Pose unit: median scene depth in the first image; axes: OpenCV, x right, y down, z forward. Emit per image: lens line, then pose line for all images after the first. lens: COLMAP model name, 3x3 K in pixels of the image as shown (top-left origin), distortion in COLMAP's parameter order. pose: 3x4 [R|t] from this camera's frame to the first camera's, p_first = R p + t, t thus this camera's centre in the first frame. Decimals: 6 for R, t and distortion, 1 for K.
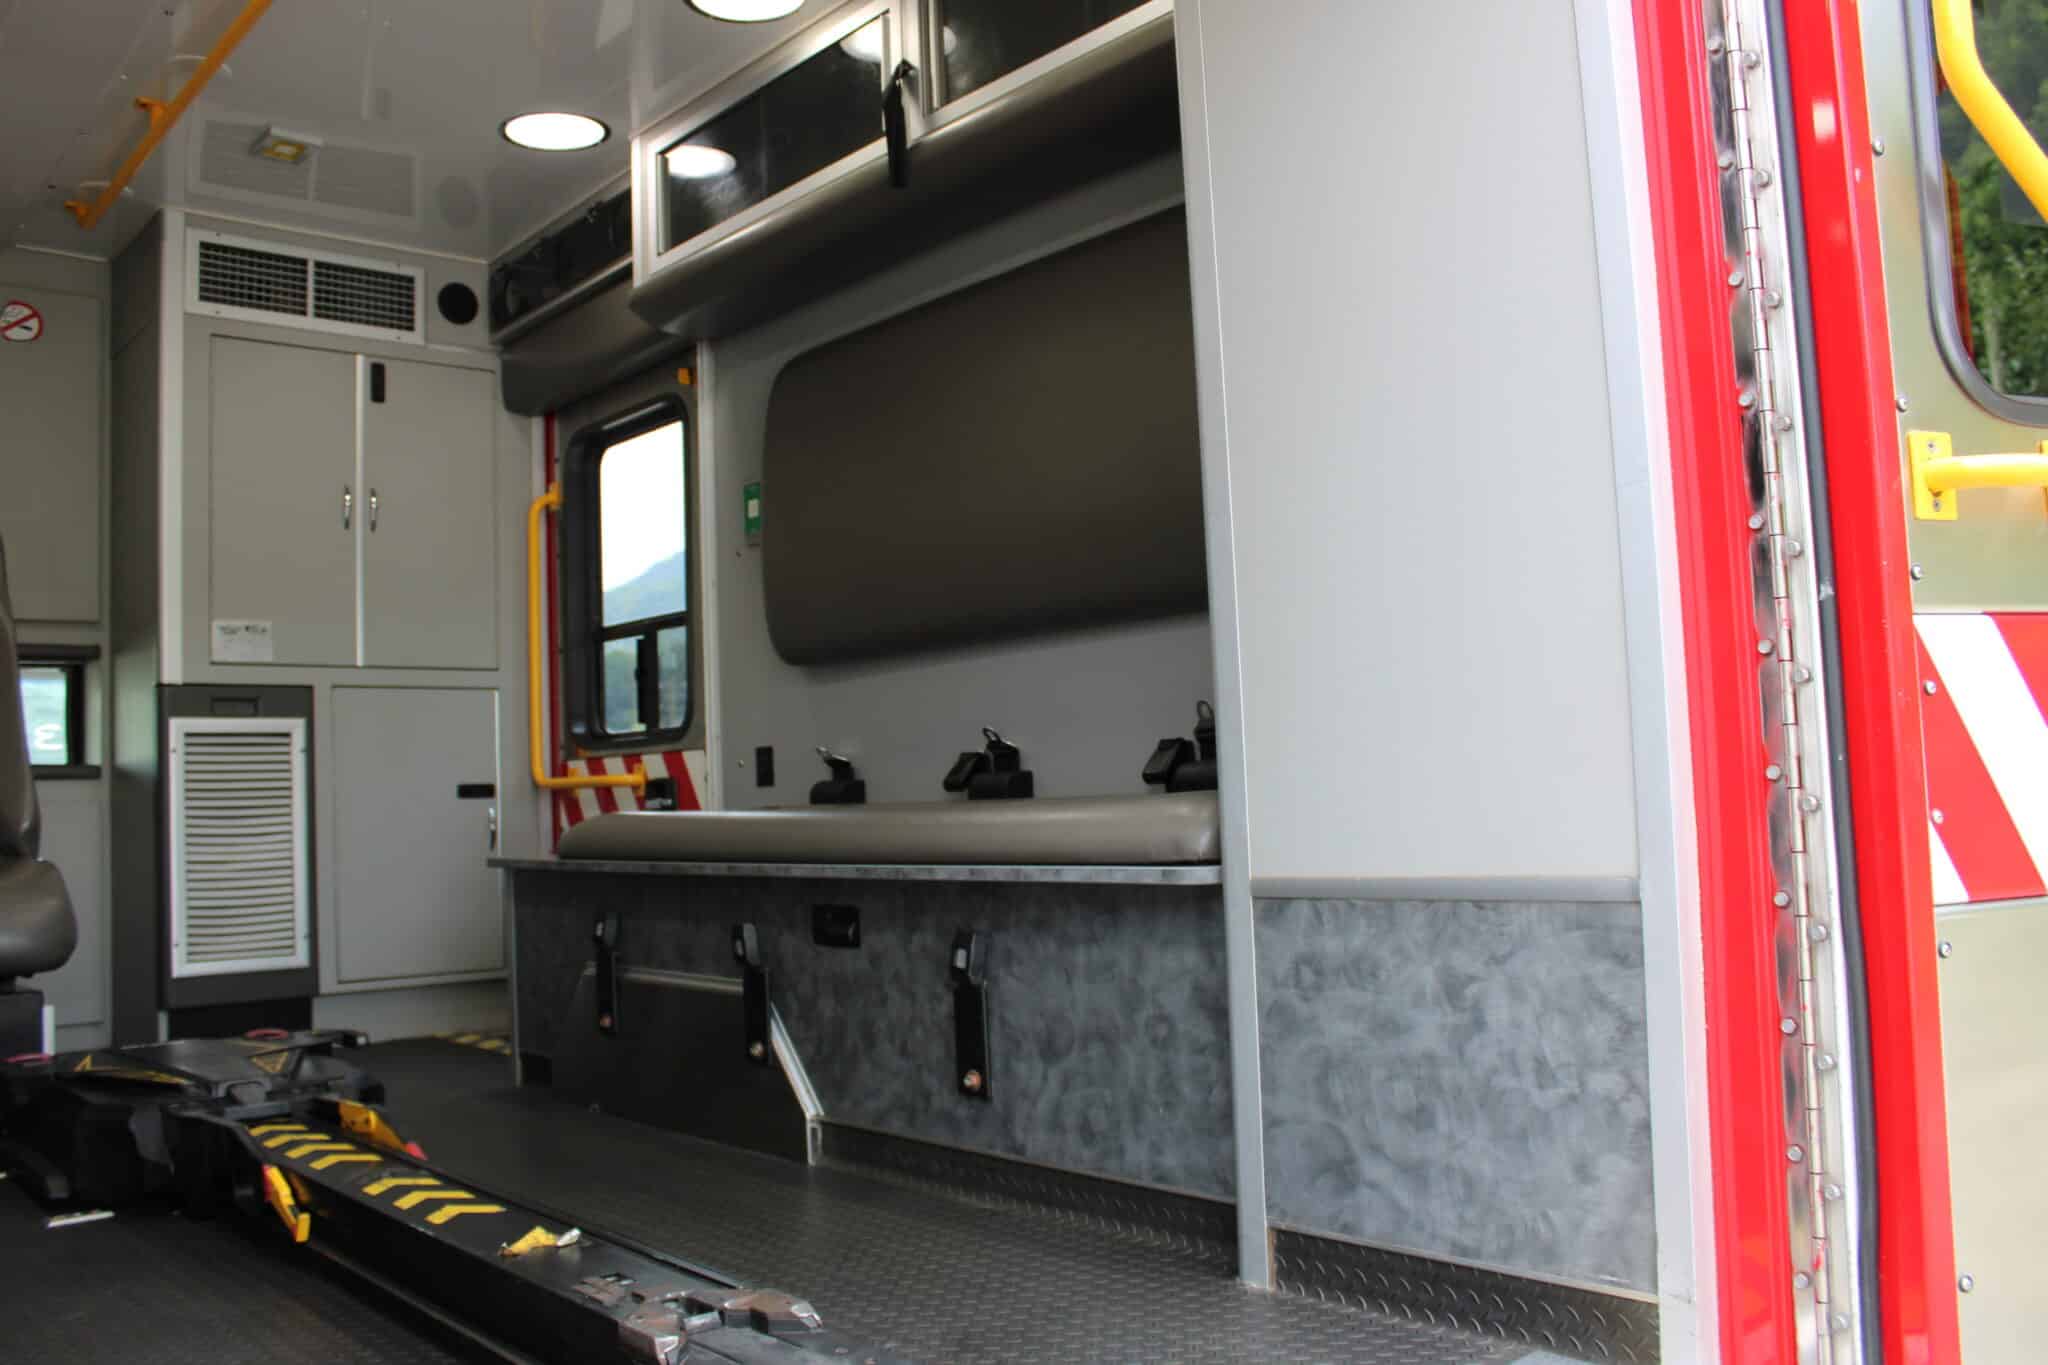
lens RADIAL K [[1730.4, 0, 1021.2], [0, 1730.4, 676.0], [0, 0, 1]] dist [-0.075036, 0.041774]
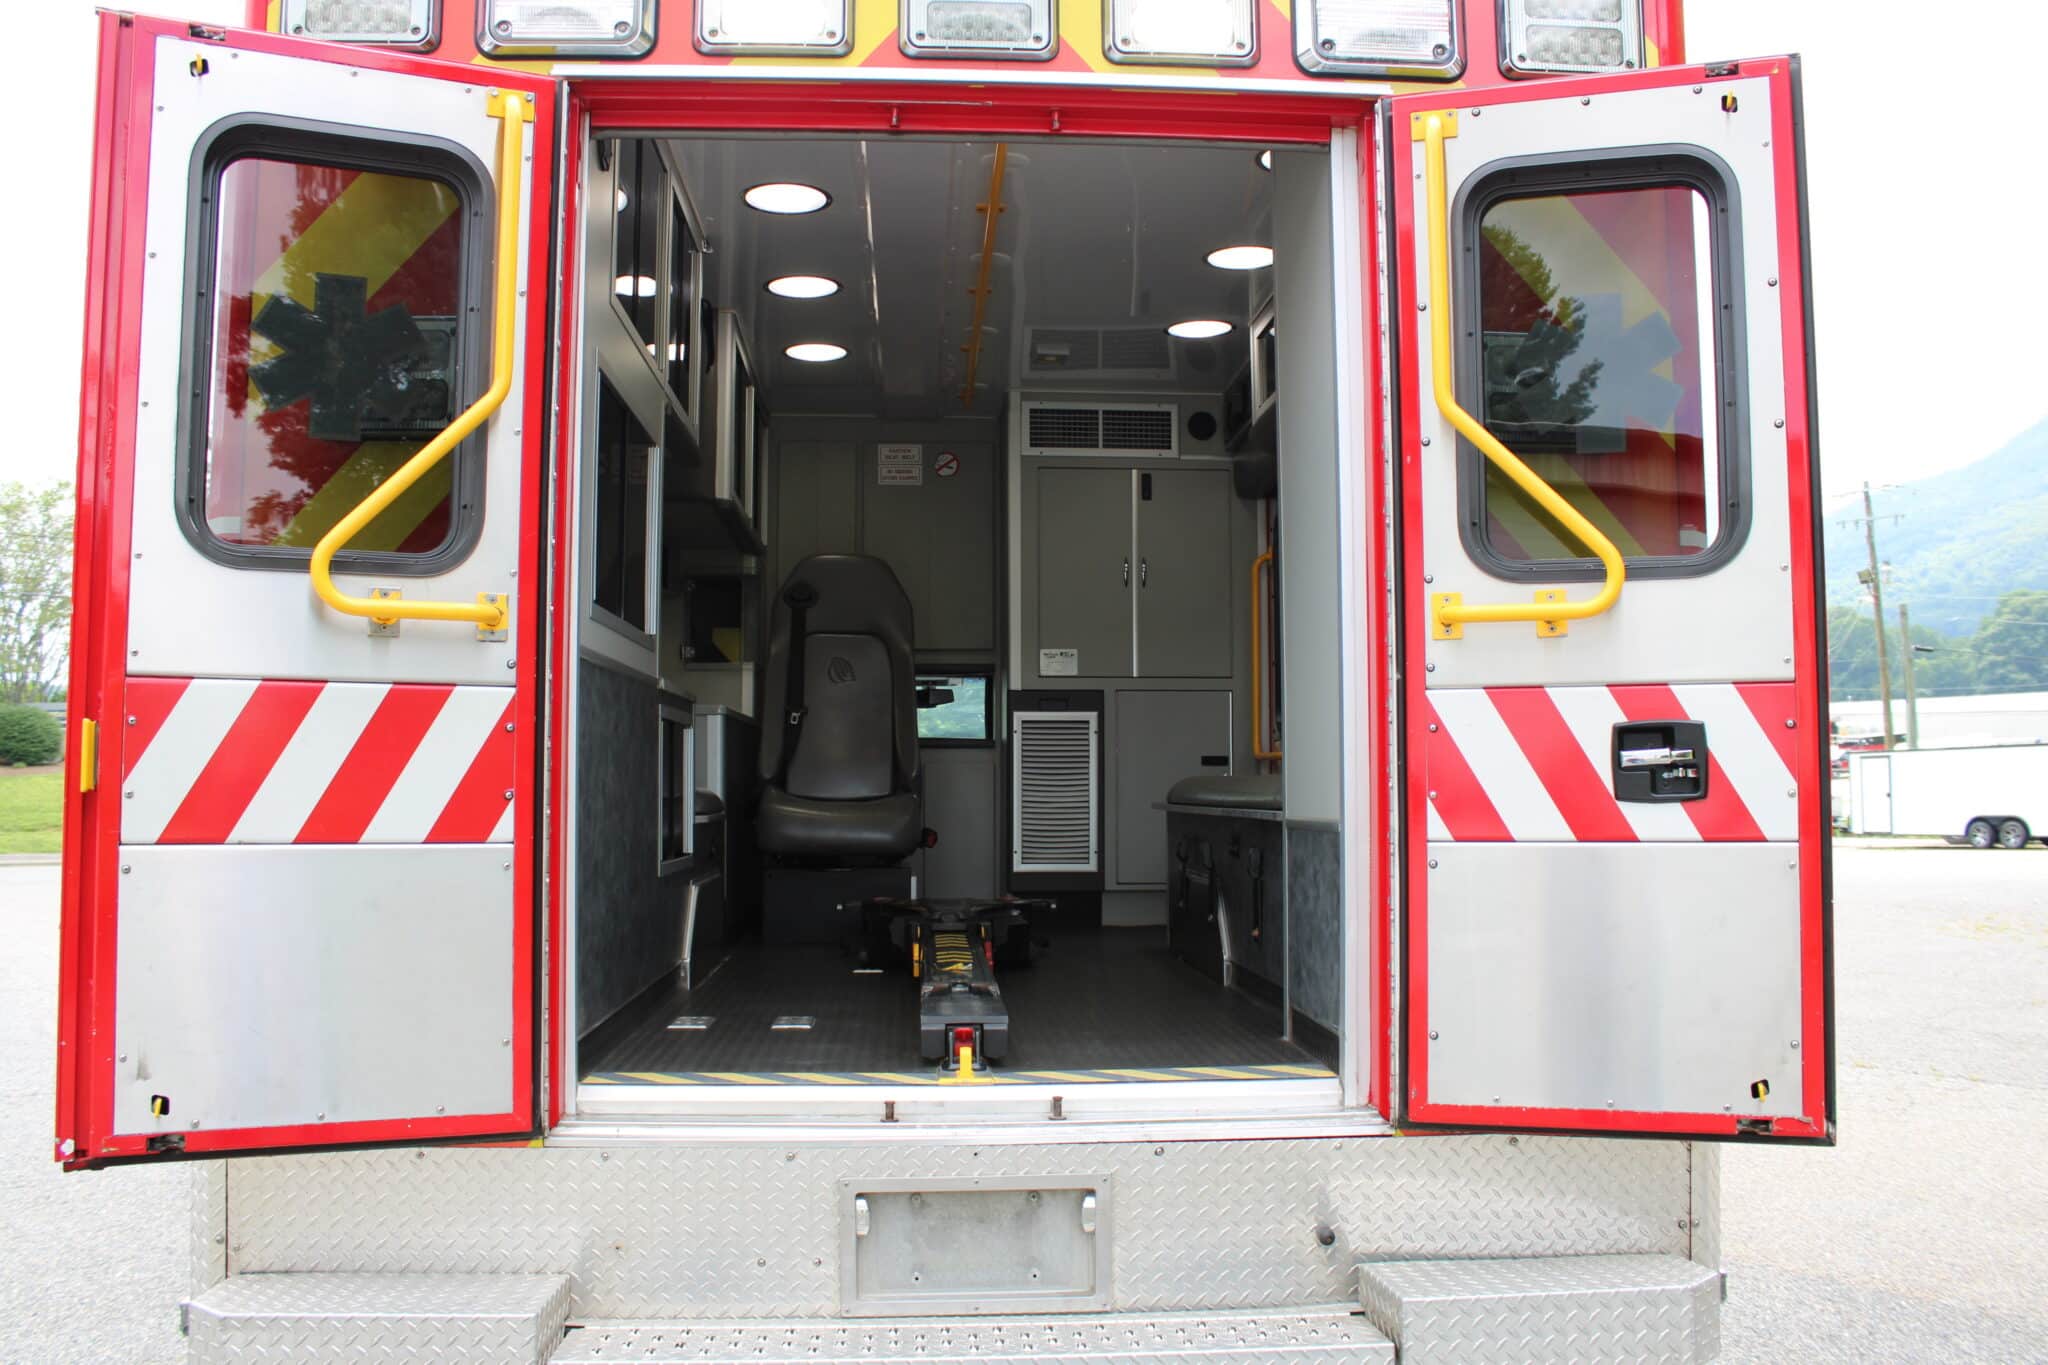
lens RADIAL K [[1730.4, 0, 1030.8], [0, 1730.4, 674.2], [0, 0, 1]] dist [-0.075036, 0.041774]
pose [[0.812871, -0.001536, -0.582442, 0.448594], [0.010994, 0.999859, 0.012706, -0.029881], [0.582340, -0.016732, 0.812773, -0.306818]]
